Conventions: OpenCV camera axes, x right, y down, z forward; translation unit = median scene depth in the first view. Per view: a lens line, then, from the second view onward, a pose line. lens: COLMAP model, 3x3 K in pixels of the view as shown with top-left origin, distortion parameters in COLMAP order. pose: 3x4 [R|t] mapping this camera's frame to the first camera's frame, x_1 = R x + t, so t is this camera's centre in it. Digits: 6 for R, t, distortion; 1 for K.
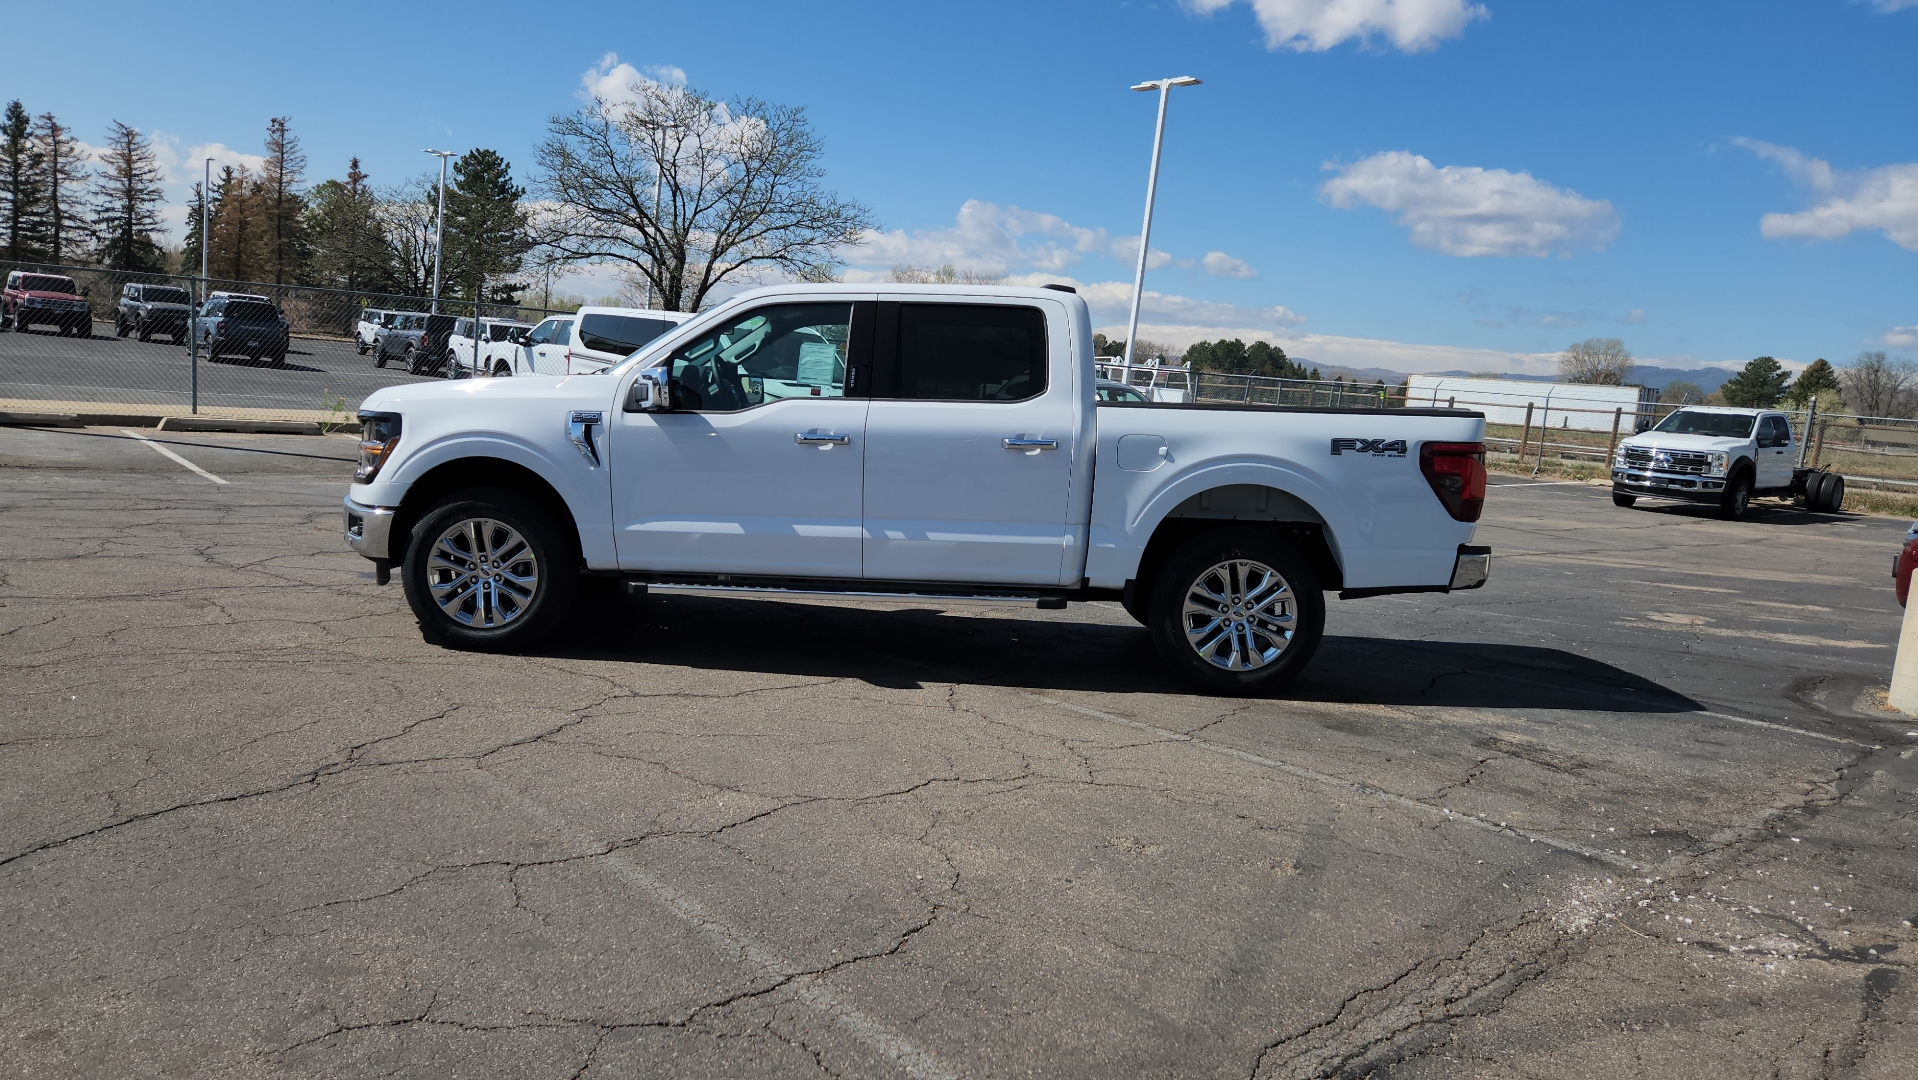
lens RADIAL K [[1282.1, 0, 908.2], [0, 1282.1, 529.8], [0, 0, 1]] dist [0.080142, -0.068546]
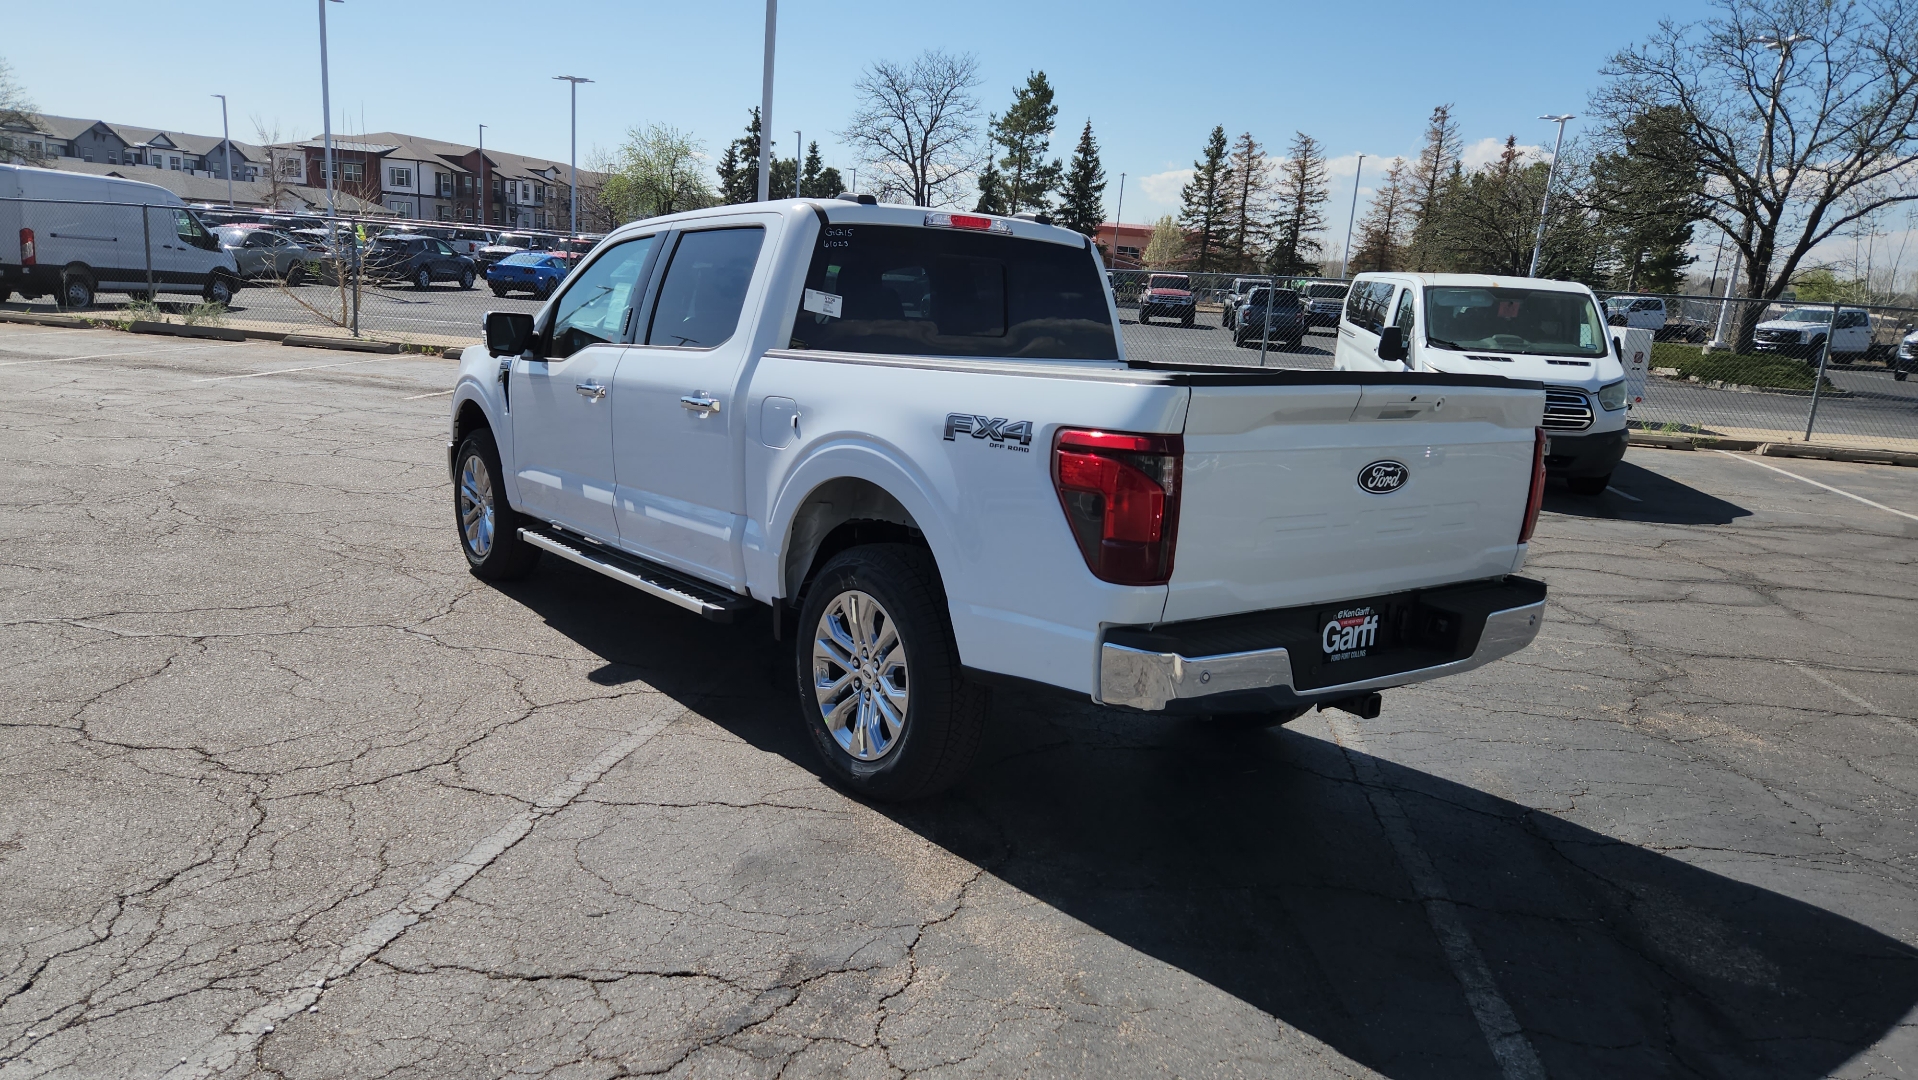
lens RADIAL K [[1258.4, 0, 902.1], [0, 1258.4, 563.4], [0, 0, 1]] dist [0.091252, -0.070581]
pose [[0.634507, 0.132679, -0.761444, 0.207621], [-0.105269, 0.990811, 0.084925, -0.013235], [0.765714, 0.026271, 0.642644, 0.163962]]
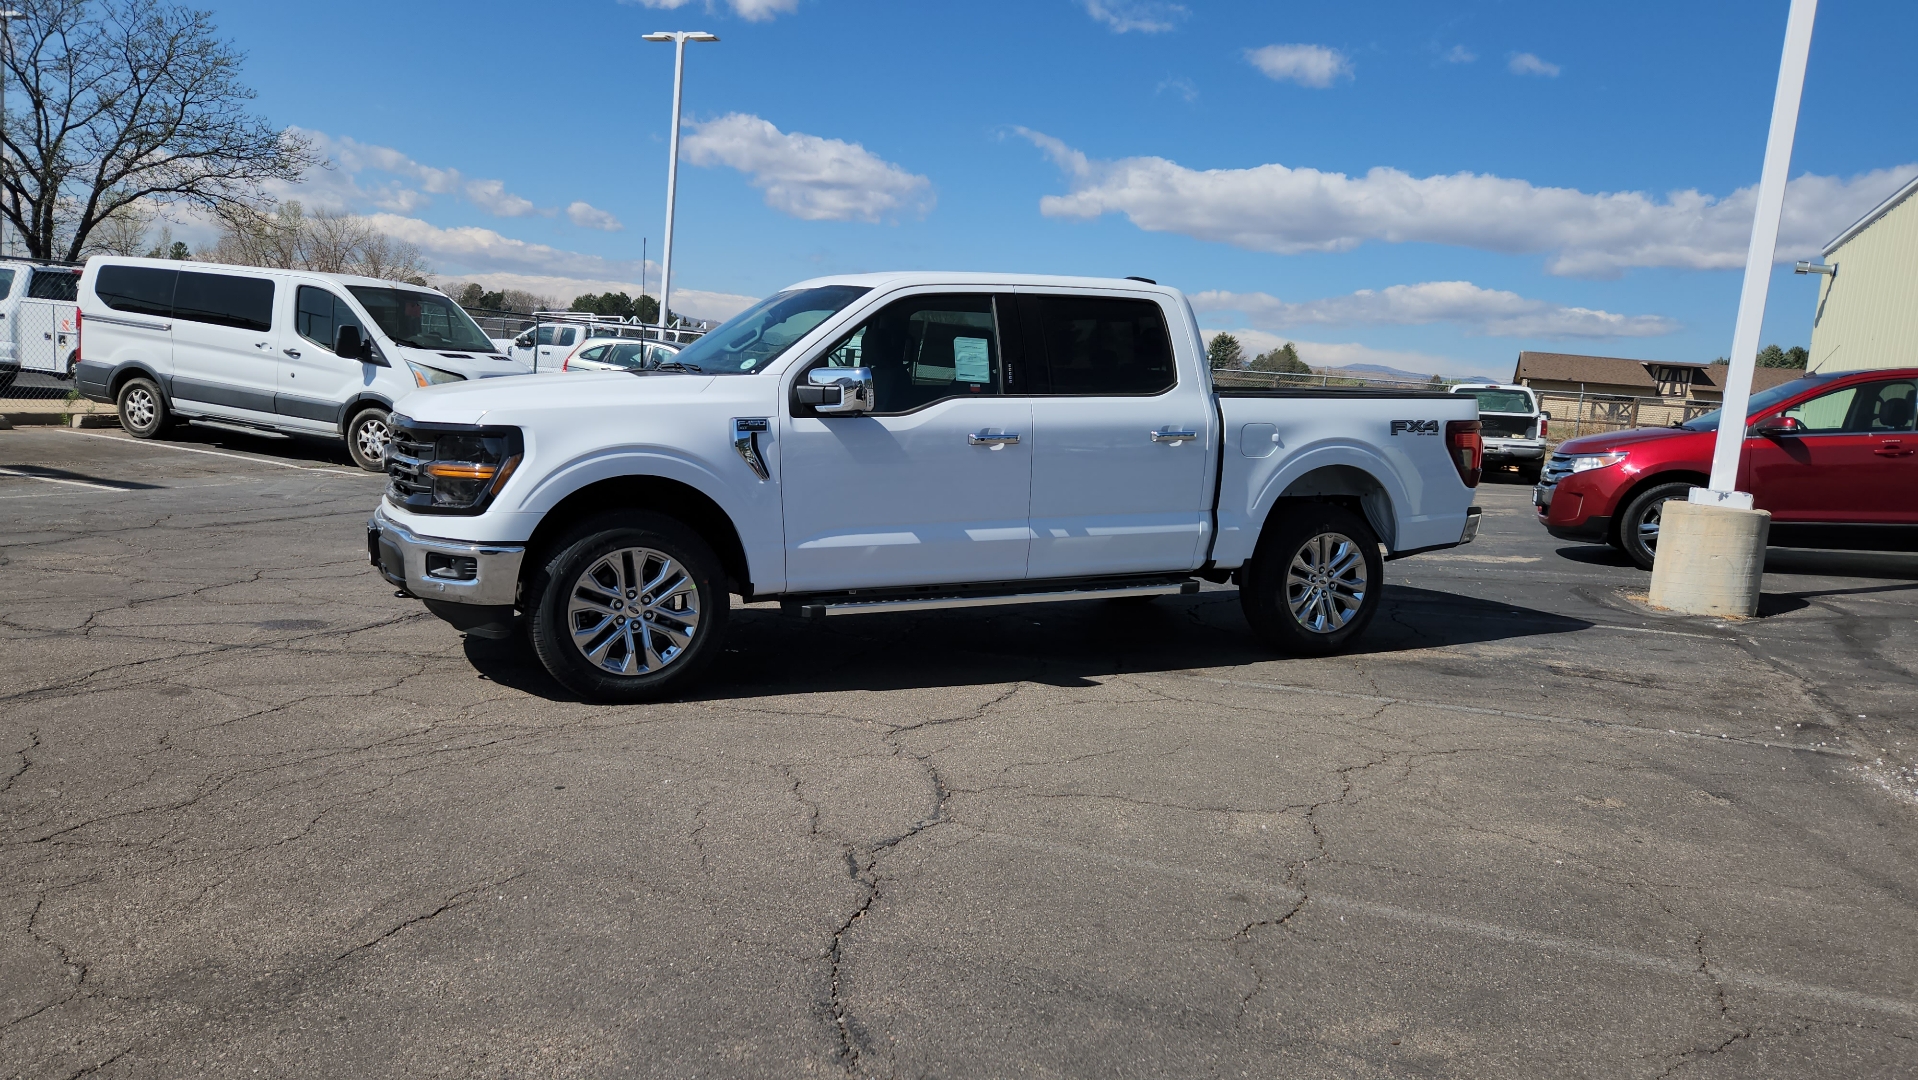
lens RADIAL K [[1281.3, 0, 906.8], [0, 1281.3, 543.5], [0, 0, 1]] dist [0.076046, -0.057131]
pose [[0.889650, -0.075817, 0.450305, -0.154663], [0.054963, 0.996730, 0.059231, -0.014561], [-0.453323, -0.027945, 0.890908, 0.046899]]
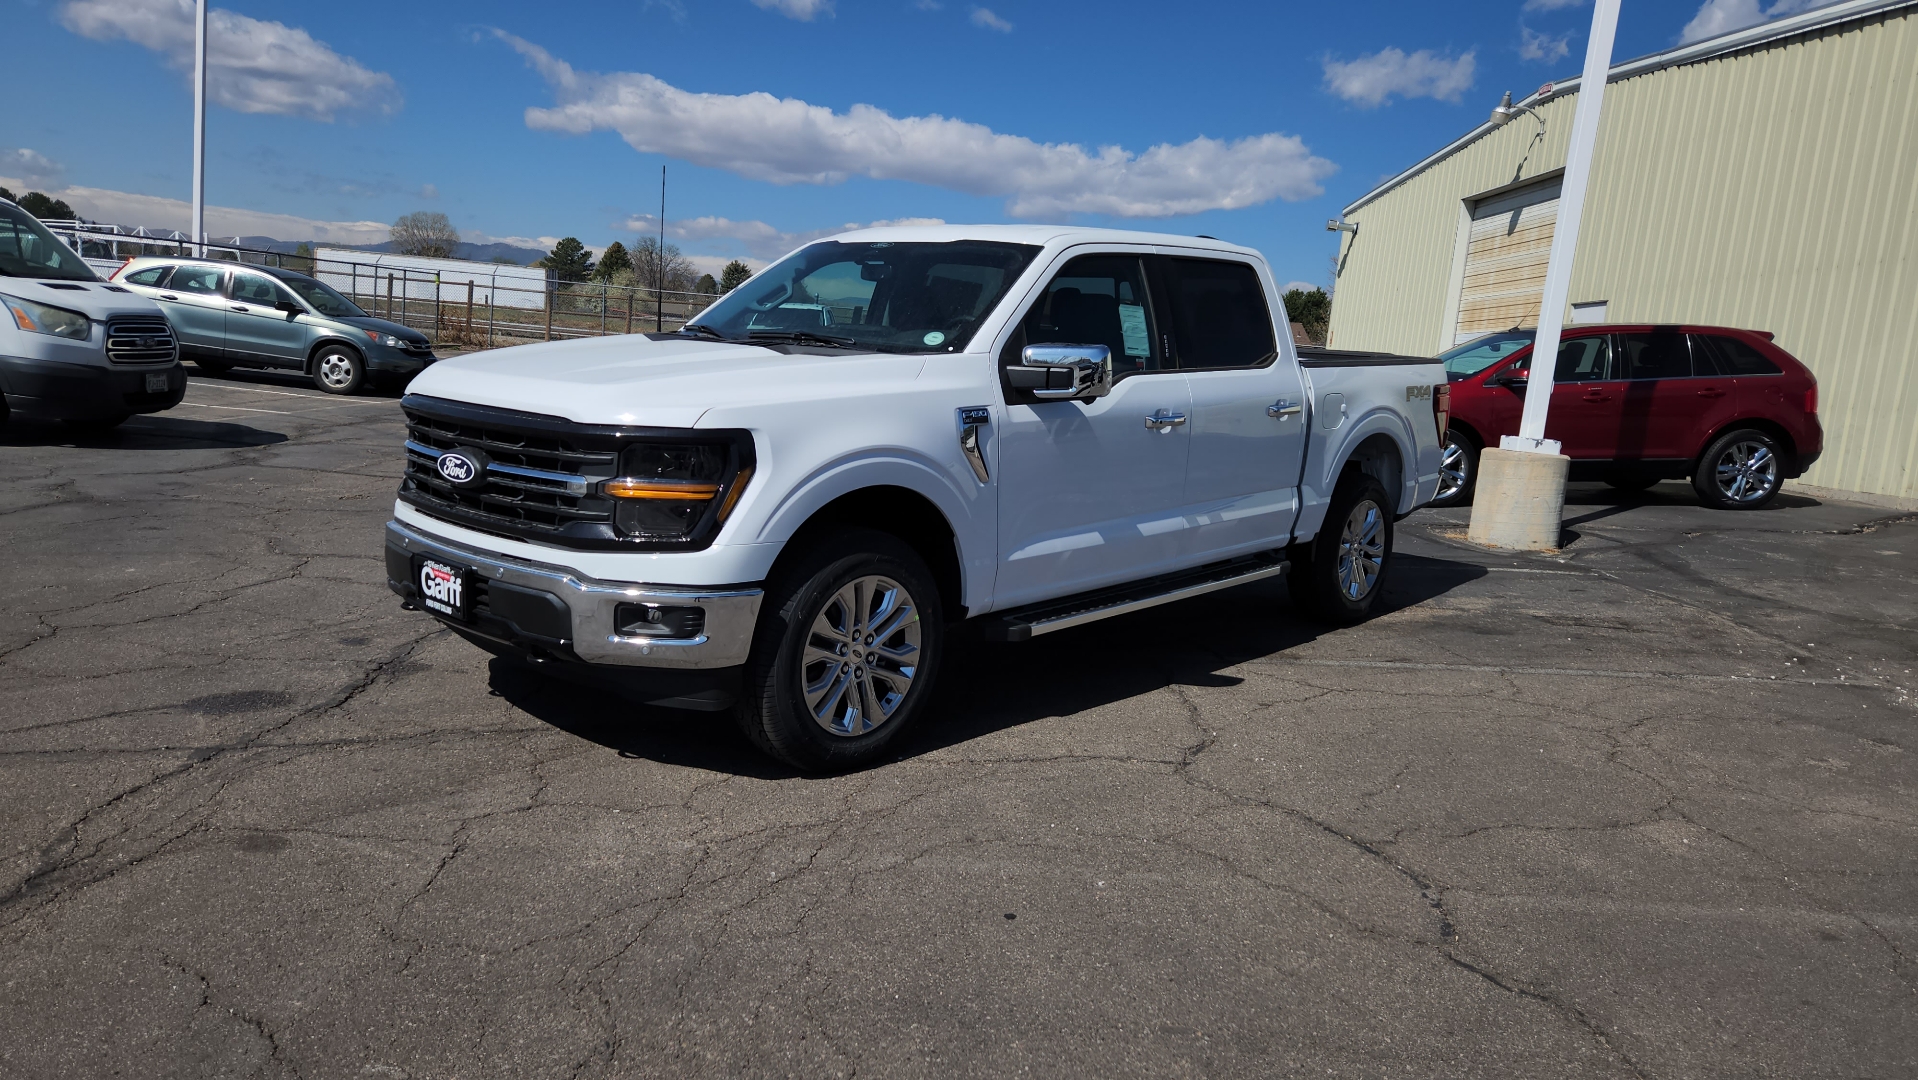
lens RADIAL K [[1281.3, 0, 906.8], [0, 1281.3, 543.5], [0, 0, 1]] dist [0.076046, -0.057131]
pose [[0.655022, -0.147374, 0.741098, -0.226993], [0.065946, 0.988203, 0.138227, -0.032856], [-0.752726, -0.041669, 0.657013, 0.153670]]
